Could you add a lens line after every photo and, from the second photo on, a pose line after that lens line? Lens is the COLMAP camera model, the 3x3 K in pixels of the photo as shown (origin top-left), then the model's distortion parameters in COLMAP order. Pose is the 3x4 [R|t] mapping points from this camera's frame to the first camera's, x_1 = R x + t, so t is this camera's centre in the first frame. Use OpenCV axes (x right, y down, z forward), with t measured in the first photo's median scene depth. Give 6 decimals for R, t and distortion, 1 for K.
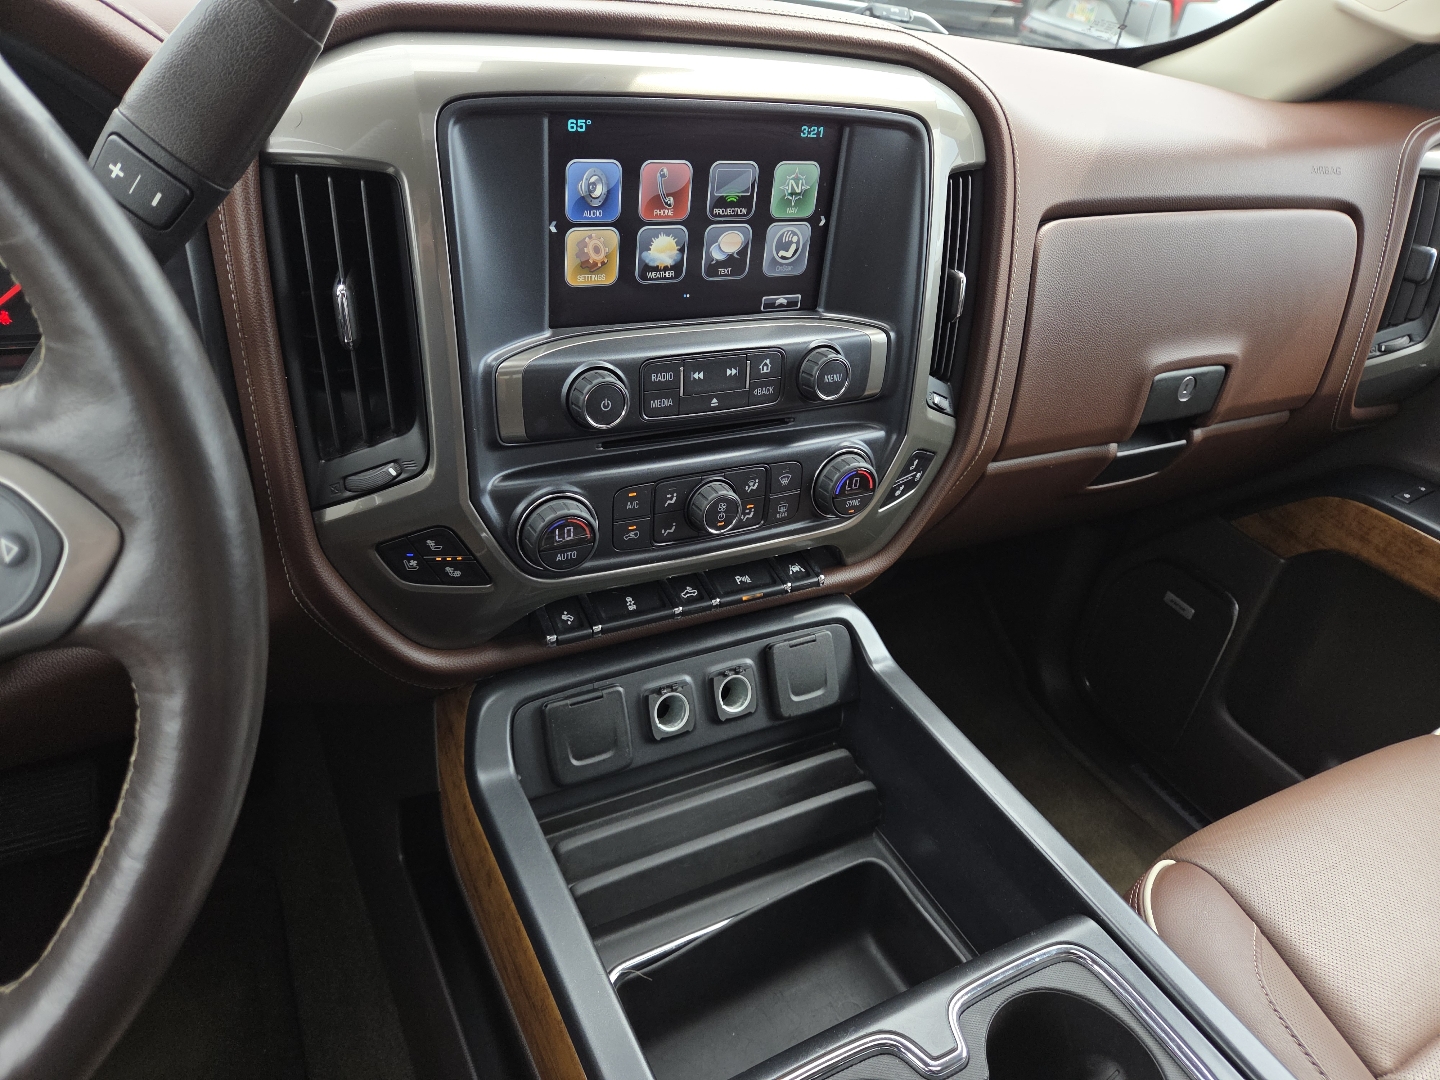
lens RADIAL K [[976.5, 0, 686.9], [0, 976.5, 534.3], [0, 0, 1]] dist [0.059727, -0.068021]
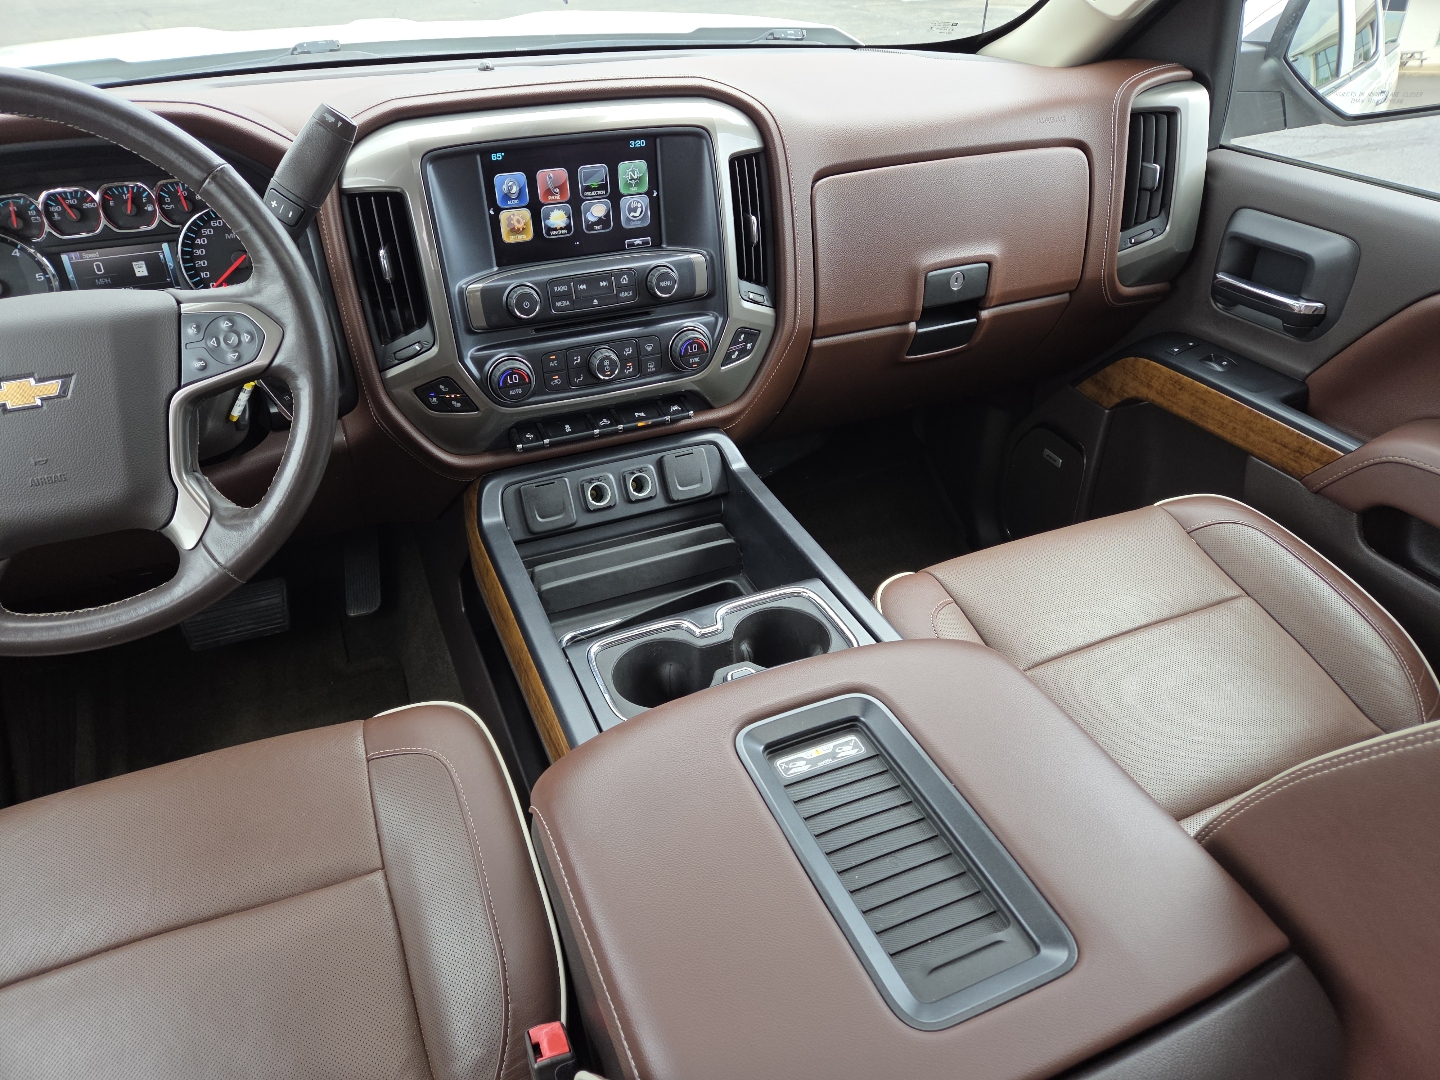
lens RADIAL K [[976.5, 0, 686.9], [0, 976.5, 534.3], [0, 0, 1]] dist [0.059727, -0.068021]
pose [[0.987373, -0.052452, -0.149474, 0.426142], [0.054257, 0.998495, 0.008015, 0.274010], [0.148829, -0.016023, 0.988733, -0.721863]]
